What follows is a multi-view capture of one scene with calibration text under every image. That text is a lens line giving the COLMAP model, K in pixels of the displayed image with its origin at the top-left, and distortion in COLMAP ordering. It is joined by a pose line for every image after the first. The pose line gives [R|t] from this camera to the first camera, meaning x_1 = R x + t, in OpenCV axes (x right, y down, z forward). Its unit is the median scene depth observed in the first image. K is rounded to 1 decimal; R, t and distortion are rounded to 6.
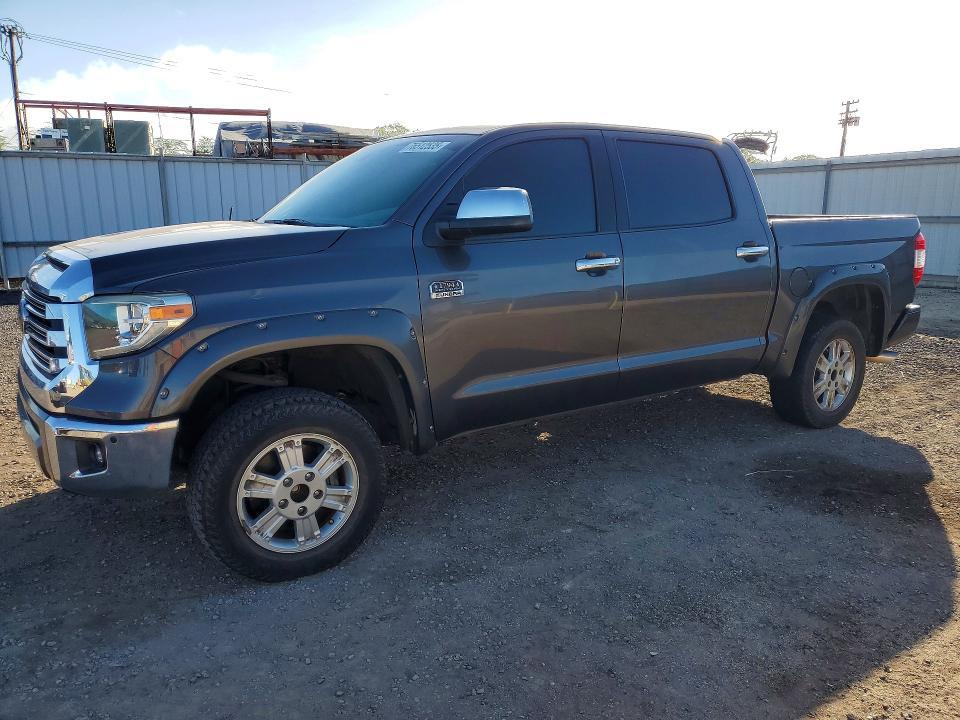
lens RADIAL K [[710.7, 0, 480.0], [0, 710.7, 360.0], [0, 0, 1]] dist [-0.003418, -0.002987]
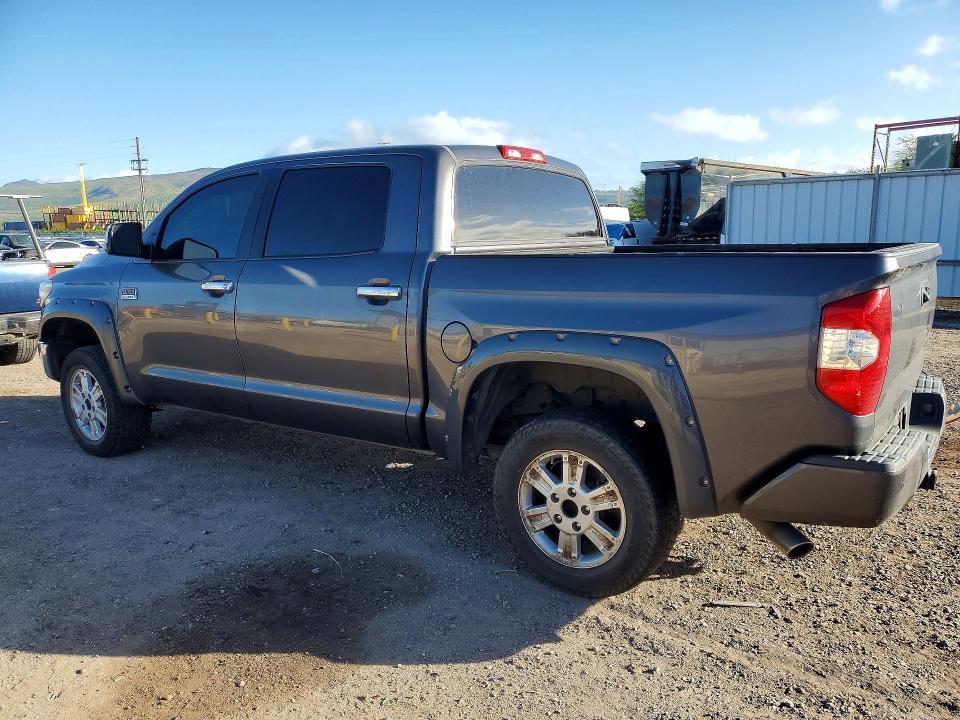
lens RADIAL K [[710.7, 0, 480.0], [0, 710.7, 360.0], [0, 0, 1]] dist [-0.003418, -0.002987]
pose [[0.416712, 0.156981, -0.895382, 1.144135], [-0.179318, 0.979818, 0.088329, -0.165172], [0.891177, 0.123750, 0.436451, 0.755695]]
